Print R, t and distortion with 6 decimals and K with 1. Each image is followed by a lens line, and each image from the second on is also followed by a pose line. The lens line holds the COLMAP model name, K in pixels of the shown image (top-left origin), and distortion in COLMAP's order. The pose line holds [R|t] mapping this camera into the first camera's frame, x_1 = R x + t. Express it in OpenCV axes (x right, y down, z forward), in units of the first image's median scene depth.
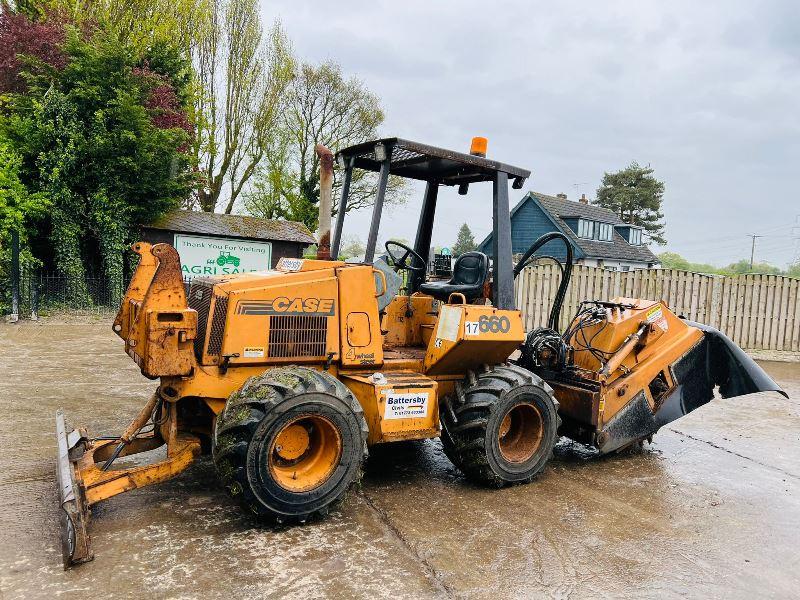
lens RADIAL K [[607.1, 0, 387.8], [0, 607.1, 301.9], [0, 0, 1]] dist [0.069470, -0.085091]
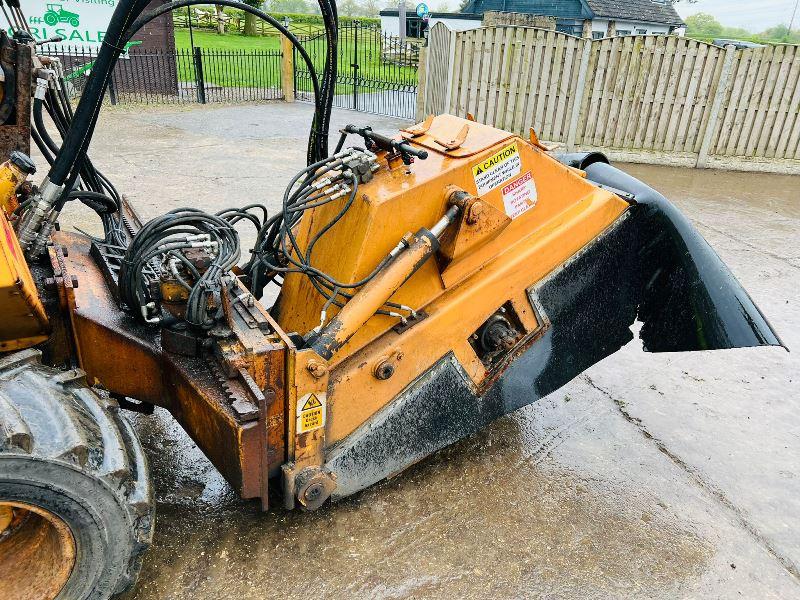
lens RADIAL K [[607.1, 0, 387.8], [0, 607.1, 301.9], [0, 0, 1]] dist [0.069470, -0.085091]
pose [[0.999964, 0.007852, -0.003069, 0.359339], [-0.006265, 0.935722, 0.352682, -0.036818], [0.005640, -0.352650, 0.935738, 0.594187]]
